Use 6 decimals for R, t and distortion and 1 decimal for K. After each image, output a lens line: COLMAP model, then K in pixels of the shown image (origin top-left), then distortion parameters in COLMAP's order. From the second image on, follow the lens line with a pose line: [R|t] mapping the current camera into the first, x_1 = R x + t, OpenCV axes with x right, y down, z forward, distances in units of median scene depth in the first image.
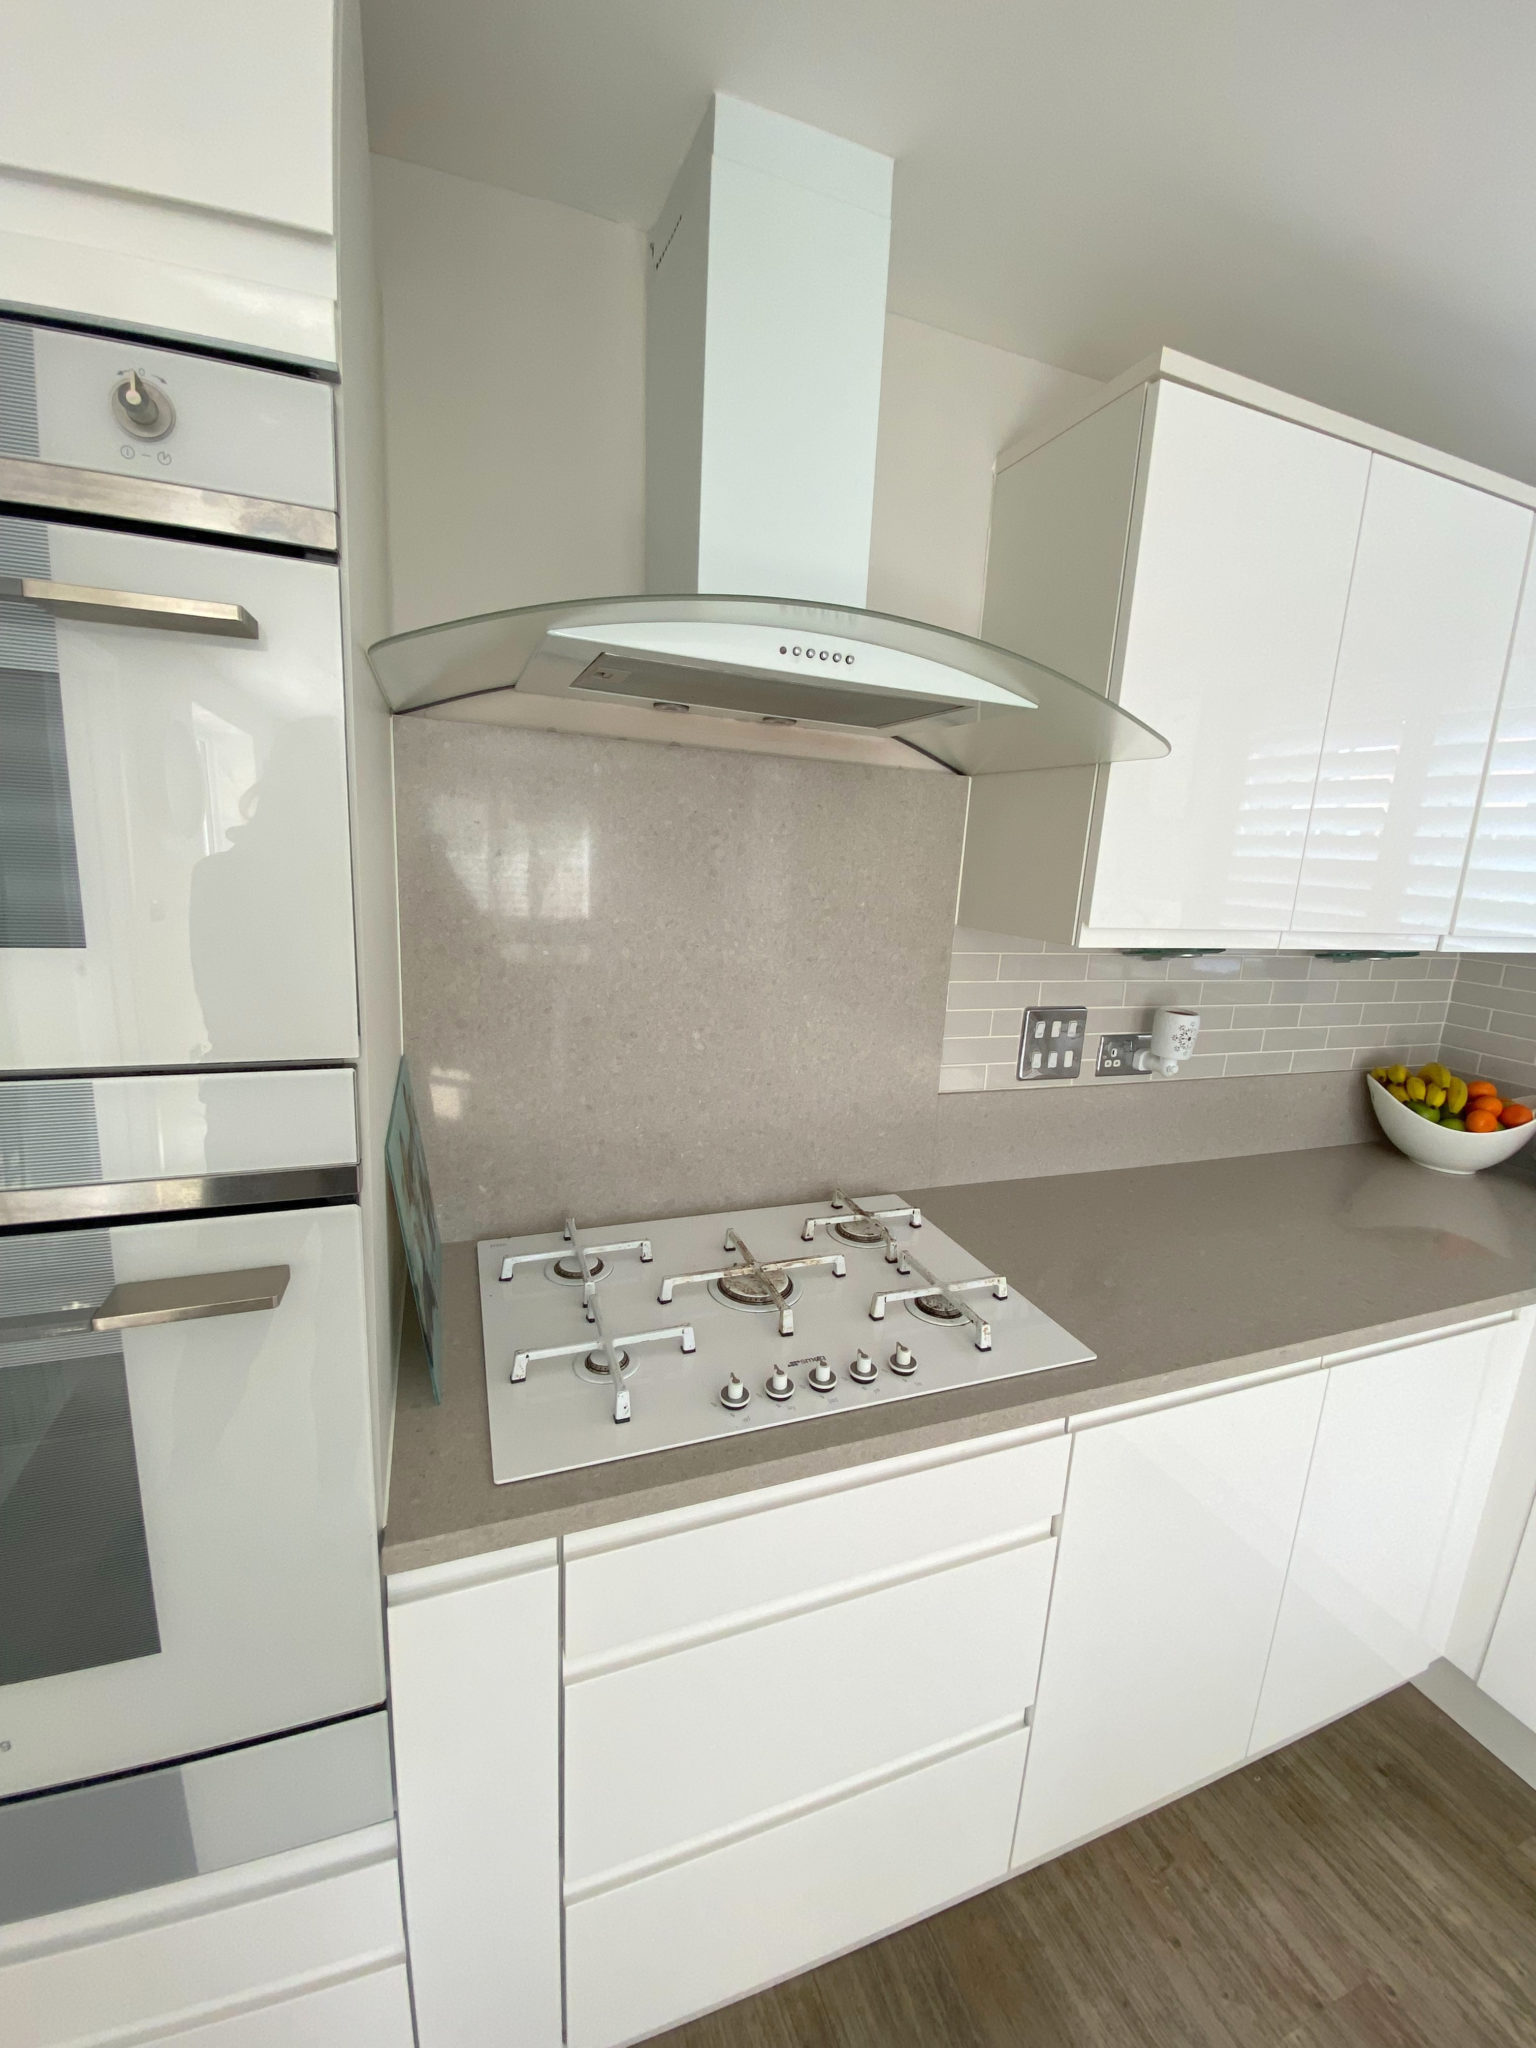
lens RADIAL K [[812.8, 0, 776.5], [0, 812.8, 992.0], [0, 0, 1]] dist [0.033796, -0.020778]
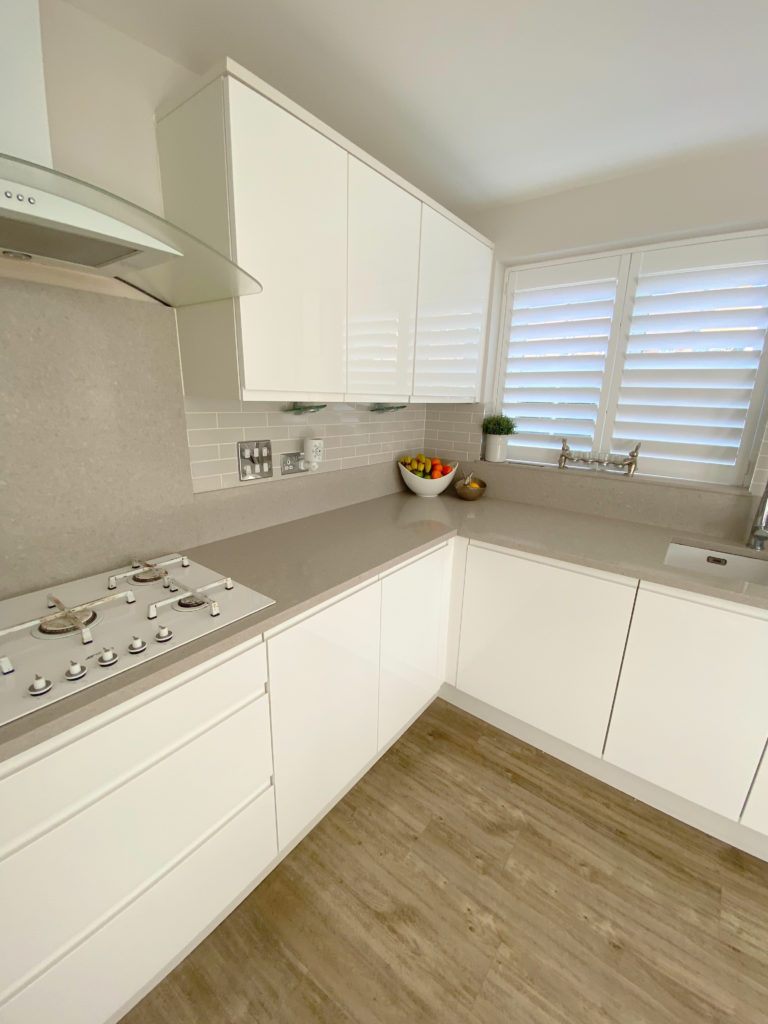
lens RADIAL K [[406.4, 0, 388.2], [0, 406.4, 496.0], [0, 0, 1]] dist [0.033796, -0.020778]
pose [[0.861408, -0.147485, 0.486030, 0.138722], [0.106044, 0.988048, 0.111875, 0.079029], [-0.496721, -0.044829, 0.866752, -0.002931]]
